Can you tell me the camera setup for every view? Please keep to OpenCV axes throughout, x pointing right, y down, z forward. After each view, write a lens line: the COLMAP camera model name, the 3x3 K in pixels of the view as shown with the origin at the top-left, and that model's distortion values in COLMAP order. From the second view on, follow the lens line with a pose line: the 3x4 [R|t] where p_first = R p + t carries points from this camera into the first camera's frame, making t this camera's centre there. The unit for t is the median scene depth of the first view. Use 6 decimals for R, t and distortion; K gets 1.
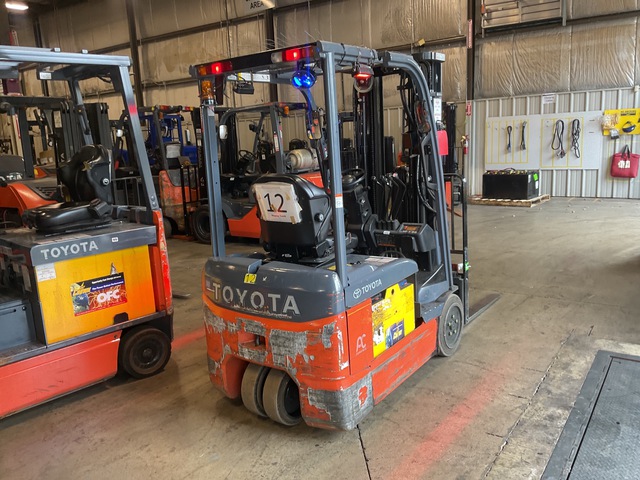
lens RADIAL K [[521.2, 0, 317.8], [0, 521.2, 238.8], [0, 0, 1]] dist [0.031734, -0.027461]
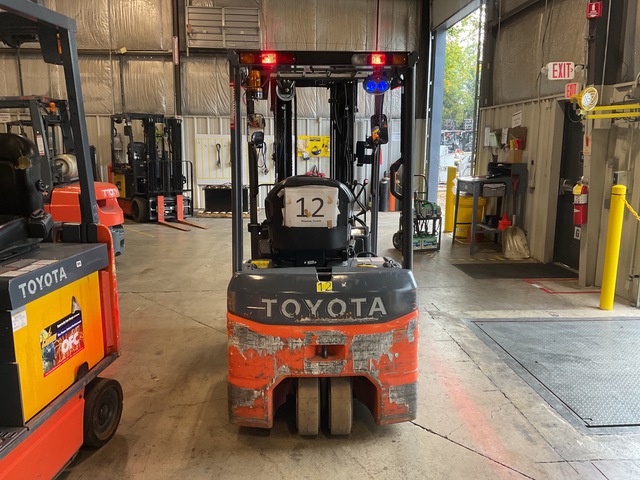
lens RADIAL K [[521.2, 0, 318.5], [0, 521.2, 240.4], [0, 0, 1]] dist [0.031734, -0.027461]
pose [[0.780242, -0.055612, 0.623001, -0.605232], [0.073743, 0.997272, -0.003333, -0.003952], [-0.621116, 0.048543, 0.782214, 0.224154]]
